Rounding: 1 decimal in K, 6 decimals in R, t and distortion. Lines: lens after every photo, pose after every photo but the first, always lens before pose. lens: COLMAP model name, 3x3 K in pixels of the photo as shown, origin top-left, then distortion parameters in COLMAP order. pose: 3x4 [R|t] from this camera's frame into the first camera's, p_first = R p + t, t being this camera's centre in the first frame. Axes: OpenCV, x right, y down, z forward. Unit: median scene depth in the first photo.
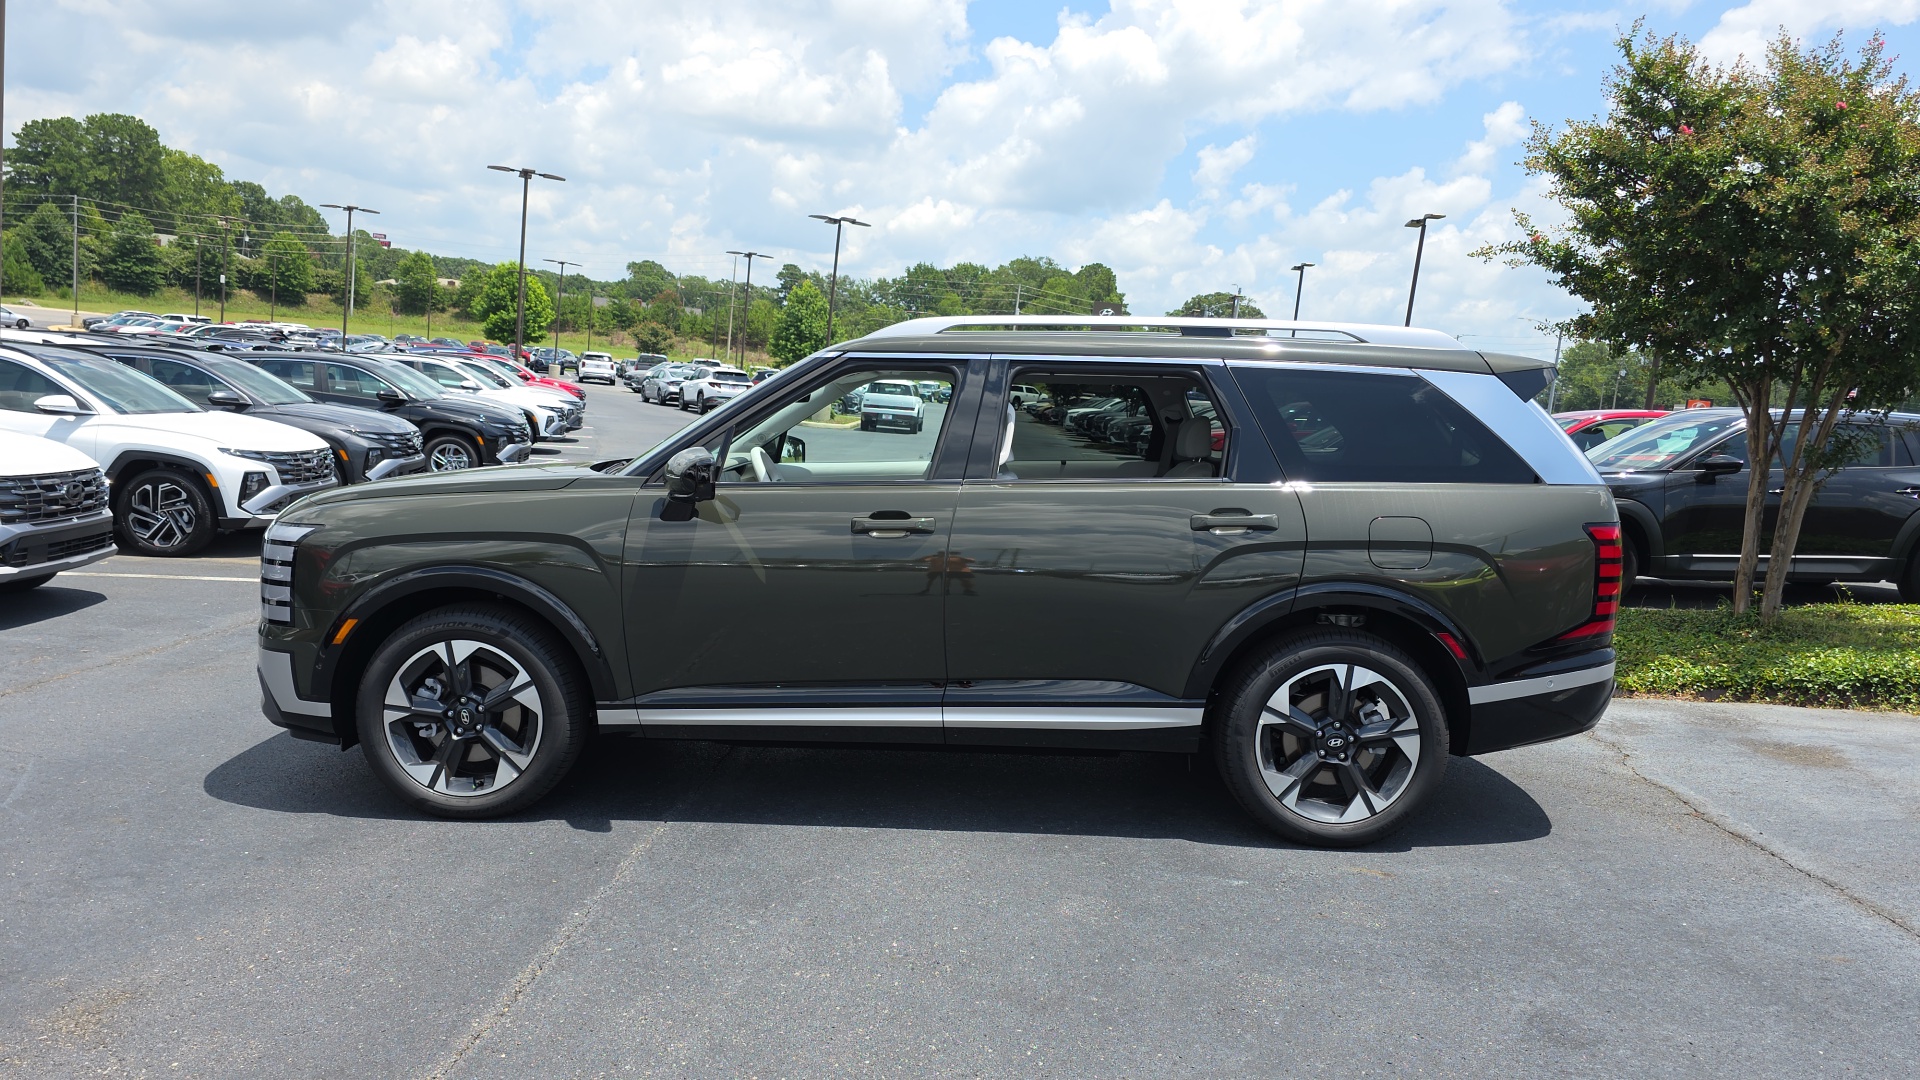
lens RADIAL K [[1321.3, 0, 924.4], [0, 1321.3, 534.4], [0, 0, 1]] dist [0.000744, -0.002552]
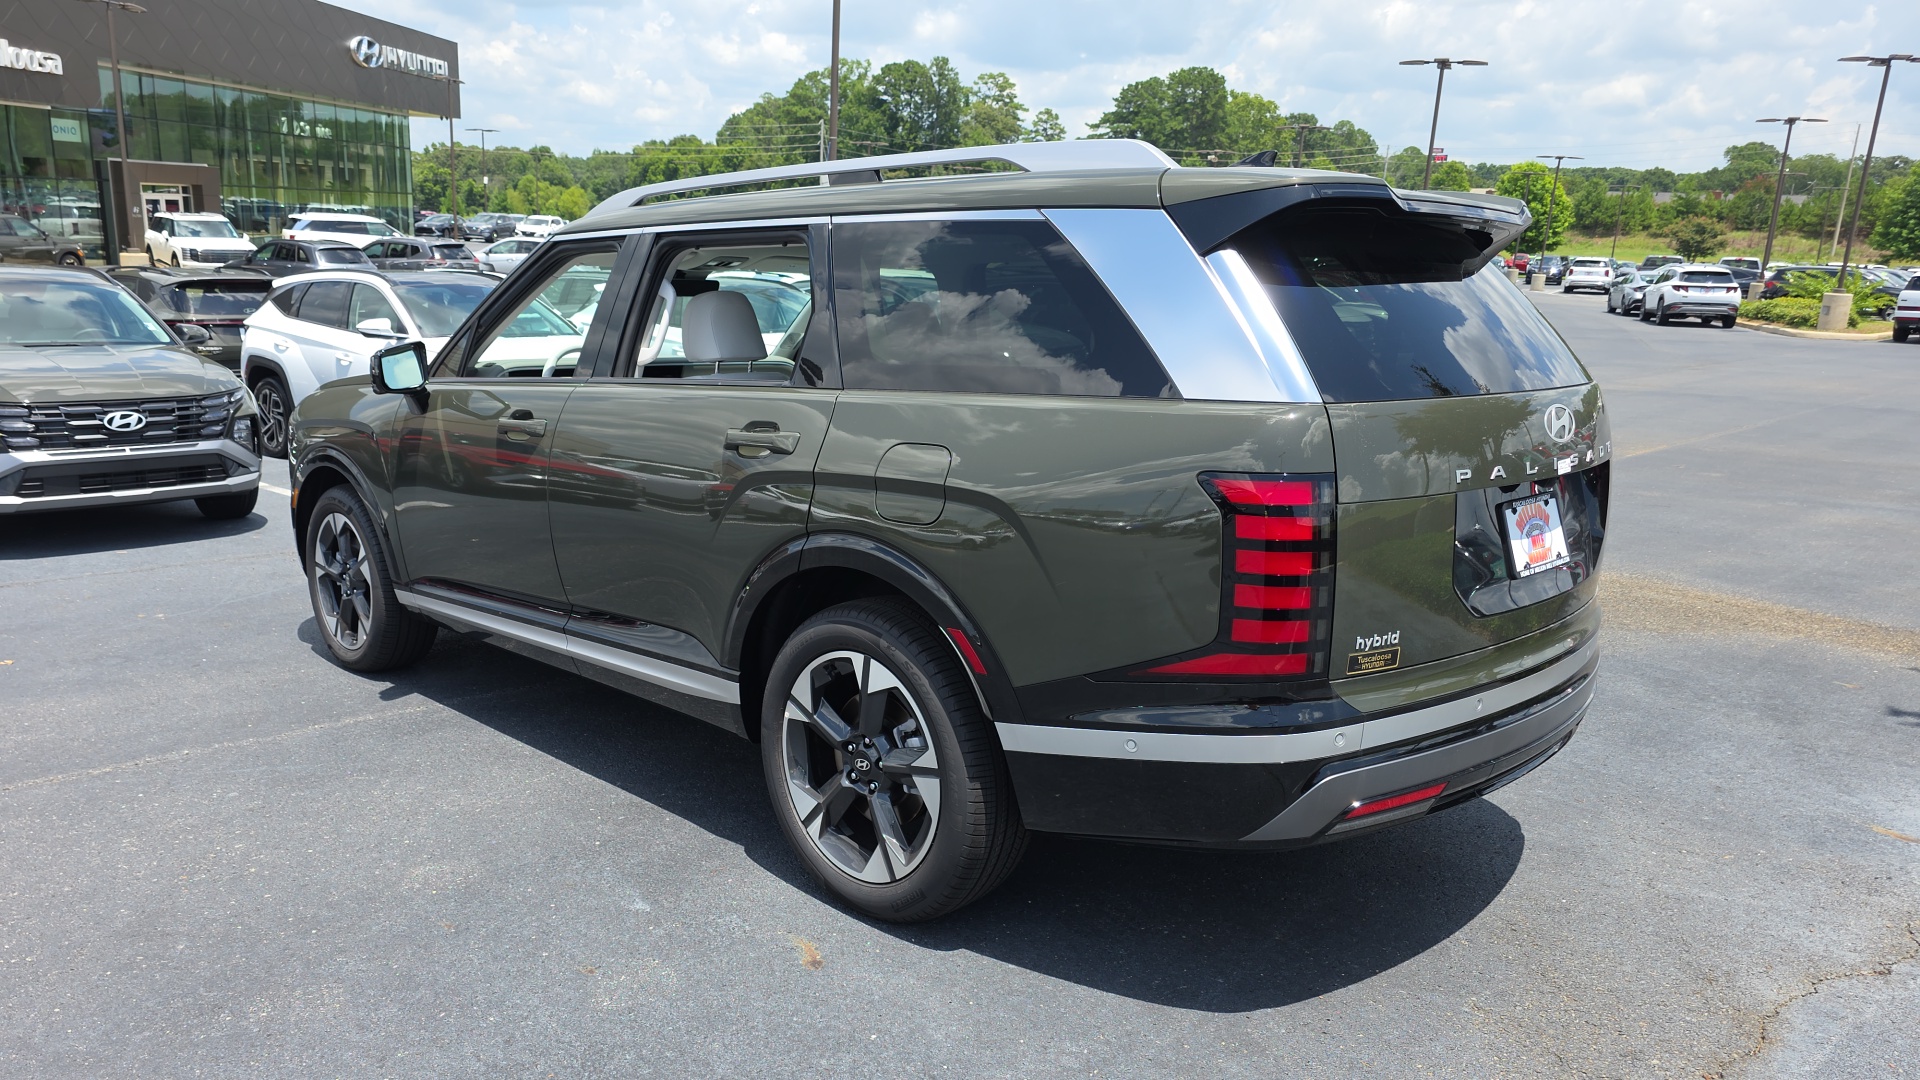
lens RADIAL K [[1319.1, 0, 924.6], [0, 1319.1, 539.5], [0, 0, 1]] dist [0.049045, -0.051668]
pose [[0.705176, 0.090797, -0.703195, 0.109112], [-0.046840, 0.995566, 0.081575, -0.002570], [0.707483, -0.024587, 0.706302, 0.071339]]
